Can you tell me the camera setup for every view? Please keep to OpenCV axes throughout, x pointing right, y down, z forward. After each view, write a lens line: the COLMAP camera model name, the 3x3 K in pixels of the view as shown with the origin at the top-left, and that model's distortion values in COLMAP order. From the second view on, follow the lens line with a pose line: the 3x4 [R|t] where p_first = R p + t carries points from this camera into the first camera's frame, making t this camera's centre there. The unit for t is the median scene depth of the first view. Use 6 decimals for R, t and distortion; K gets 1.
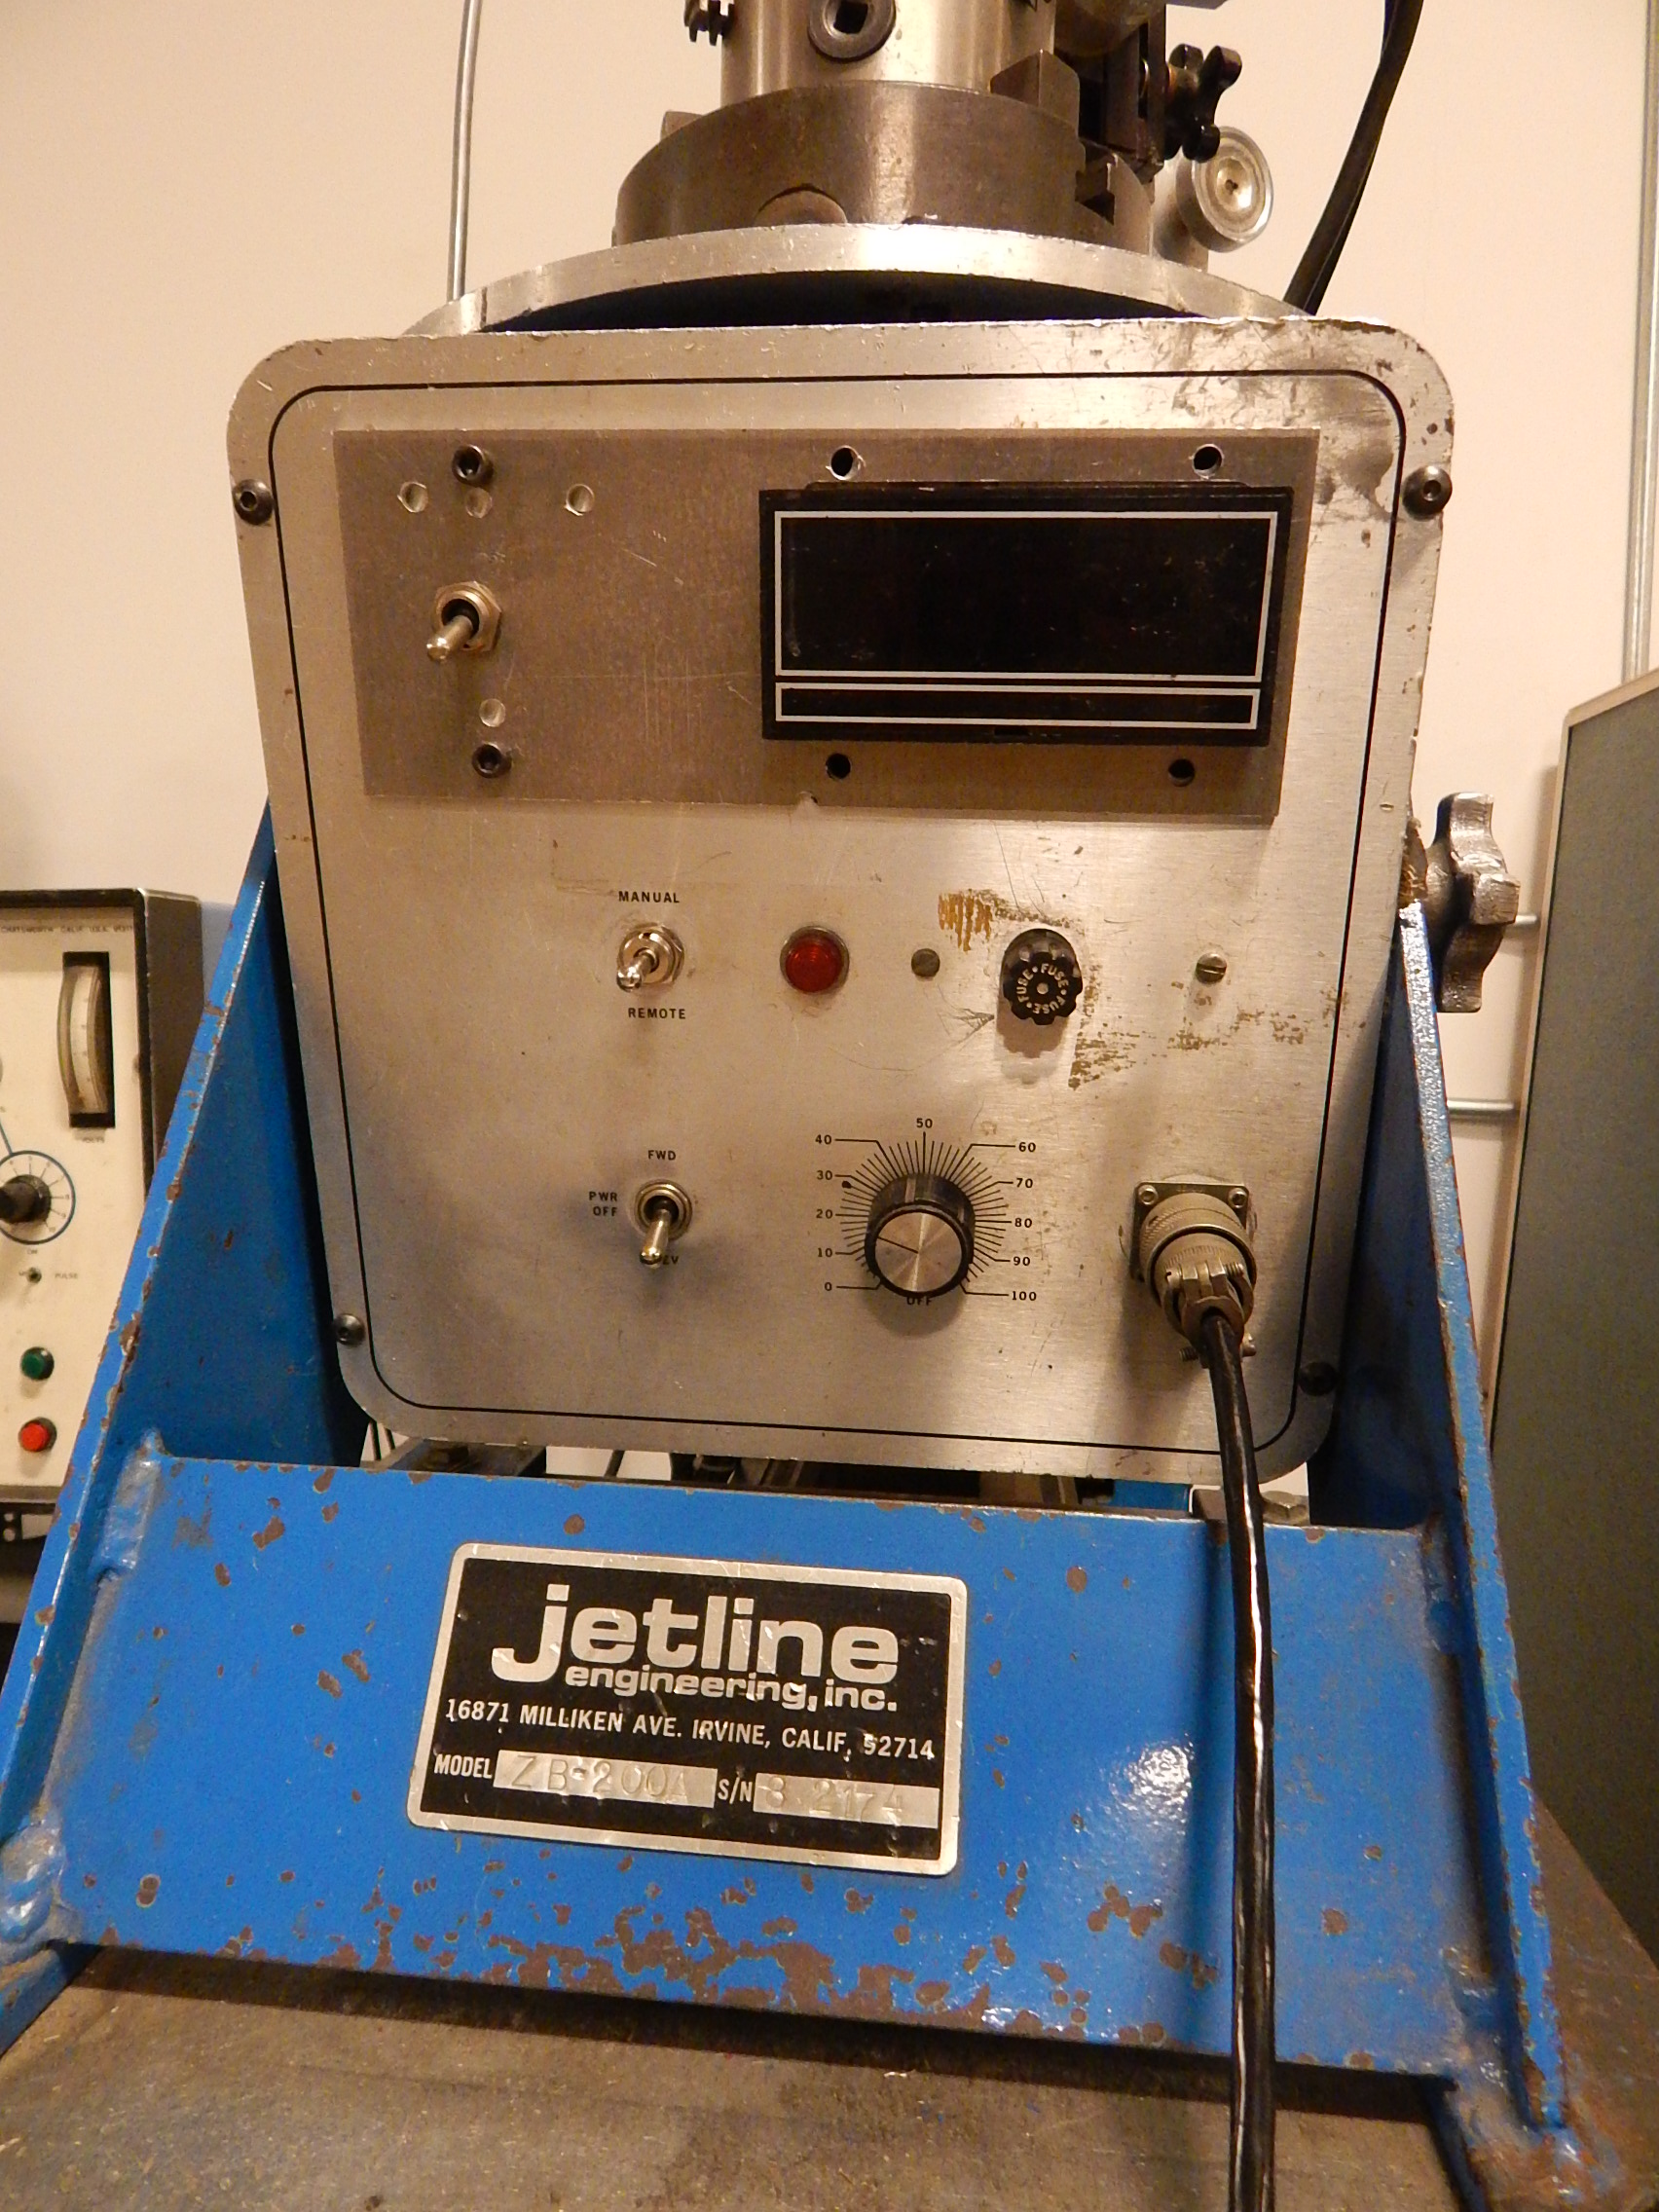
lens RADIAL K [[1448.0, 0, 822.8], [0, 1448.0, 1105.8], [0, 0, 1]] dist [0.013645, -0.021410]
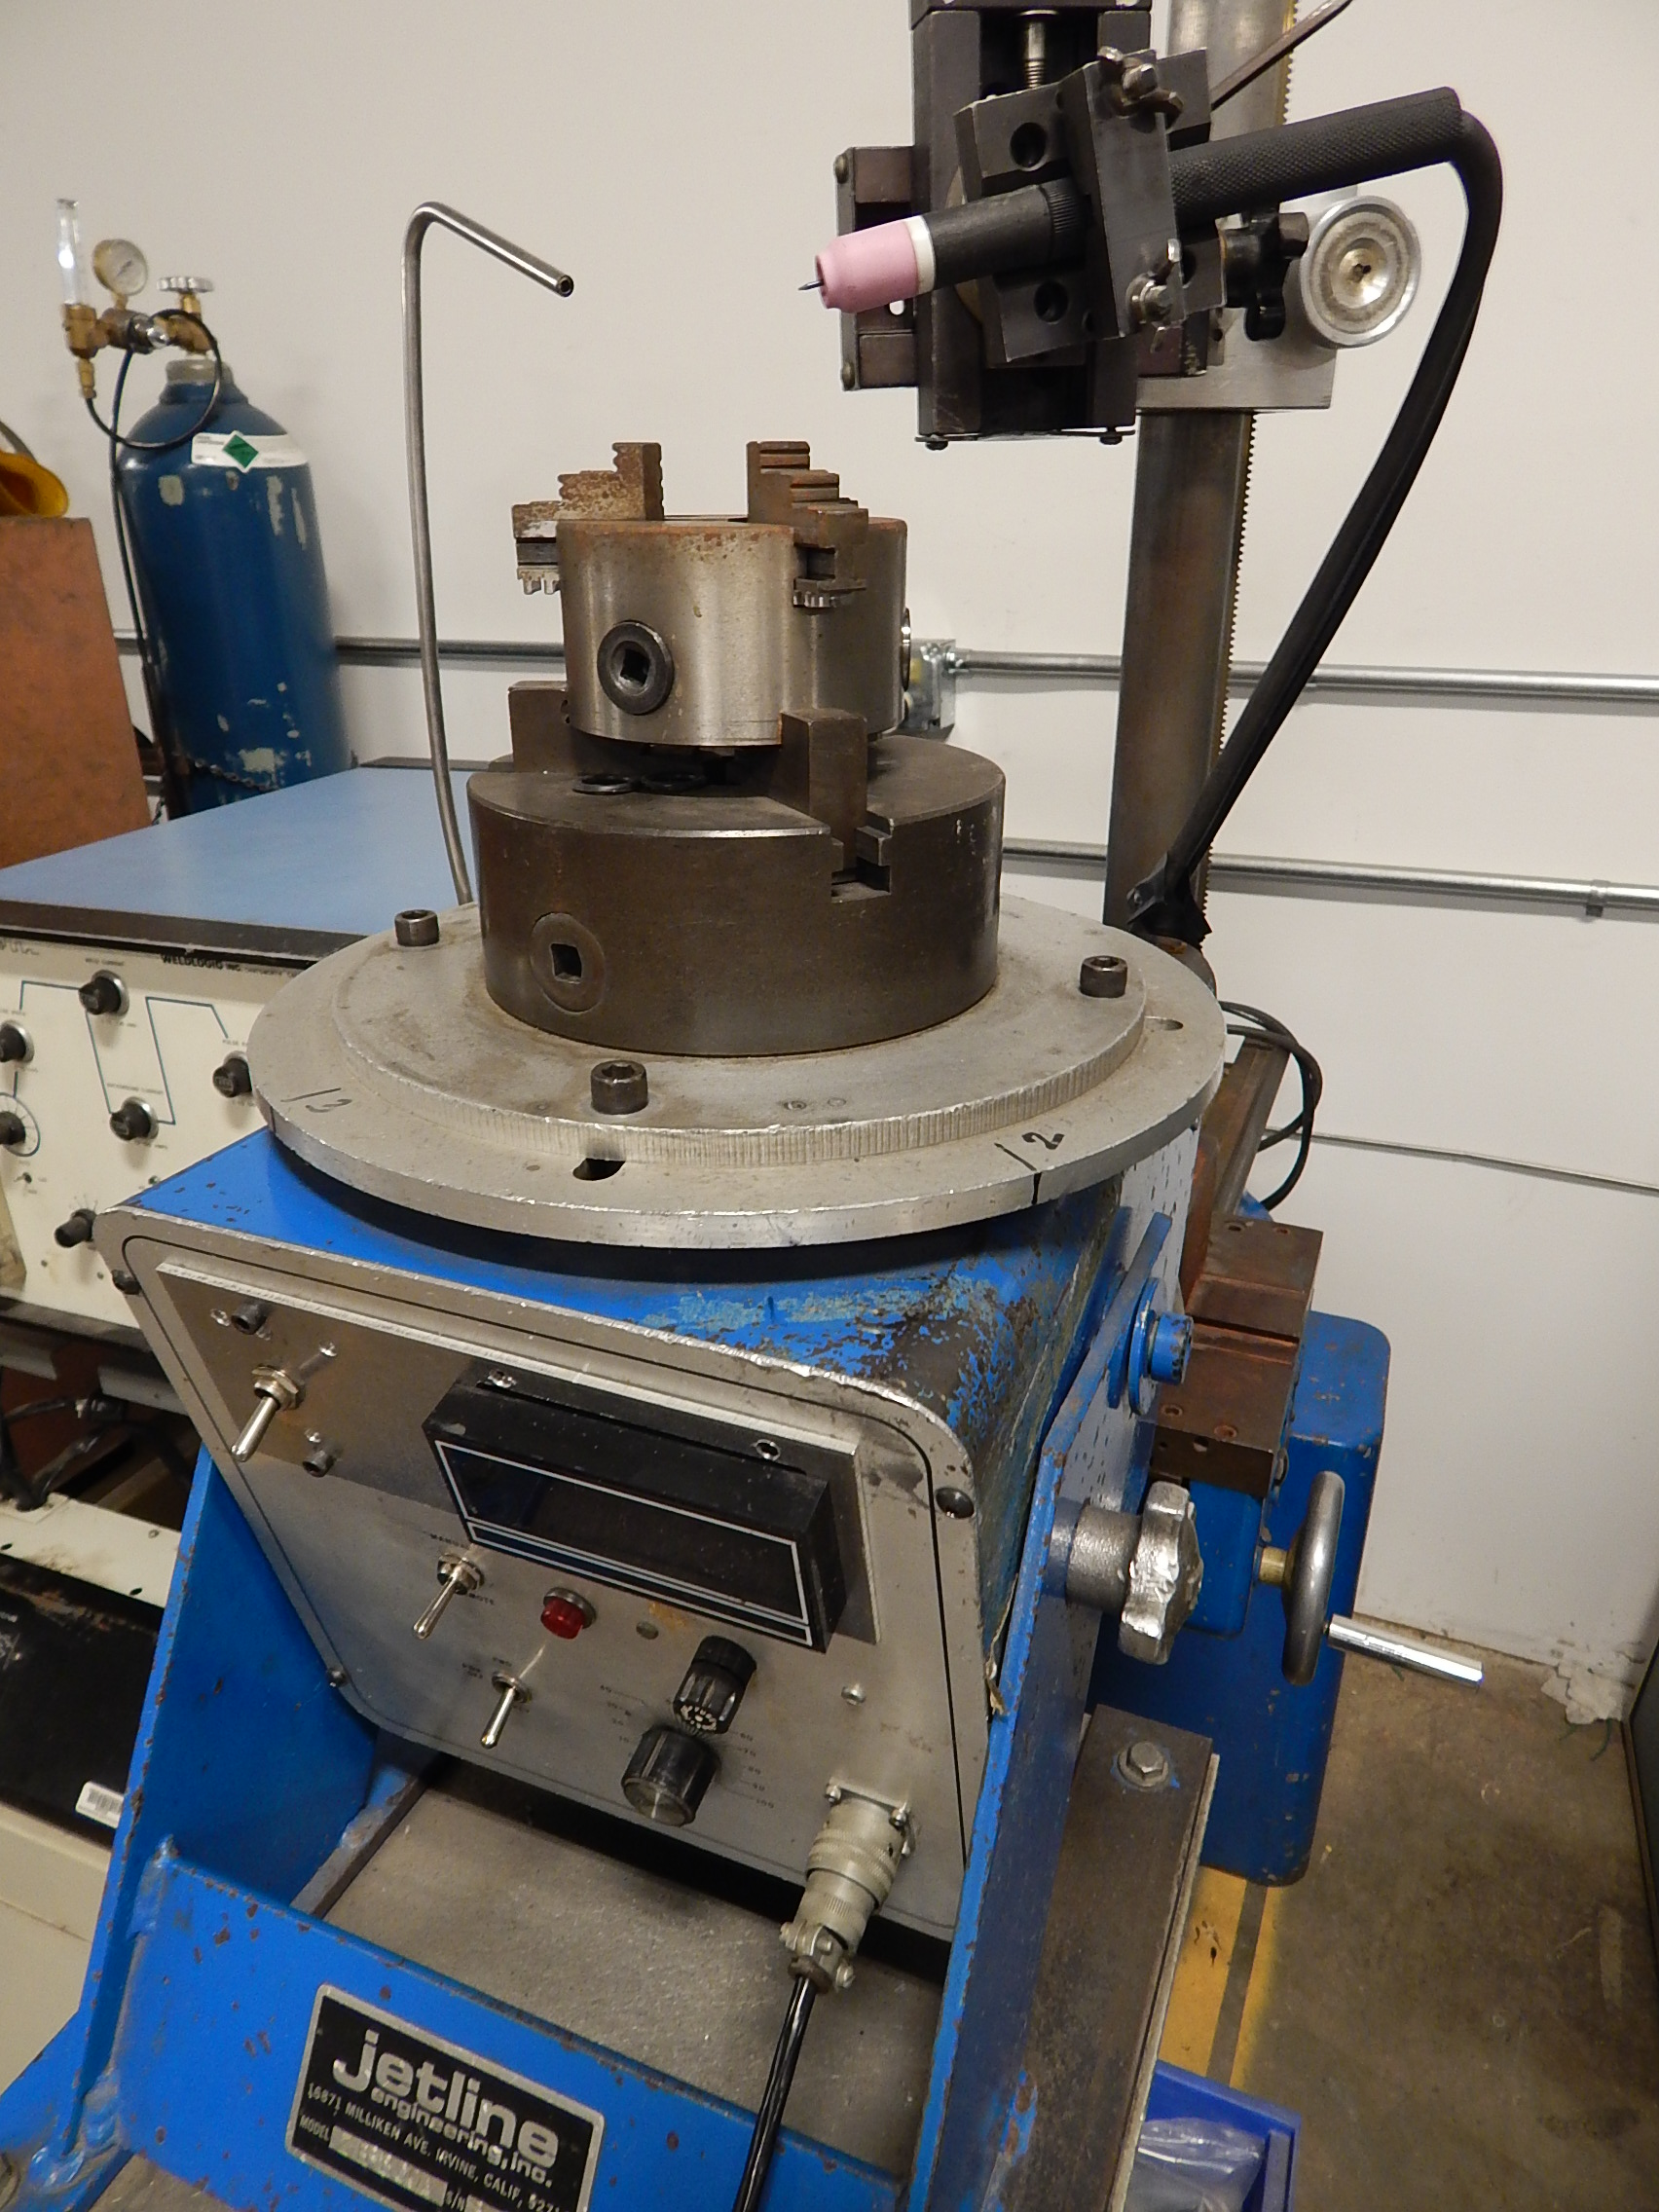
lens RADIAL K [[1448.0, 0, 822.8], [0, 1448.0, 1105.8], [0, 0, 1]] dist [0.013645, -0.021410]
pose [[0.957500, 0.088938, -0.274380, 0.626063], [0.007794, 0.942949, 0.332846, -1.133773], [0.288329, -0.320838, 0.902180, 0.067285]]
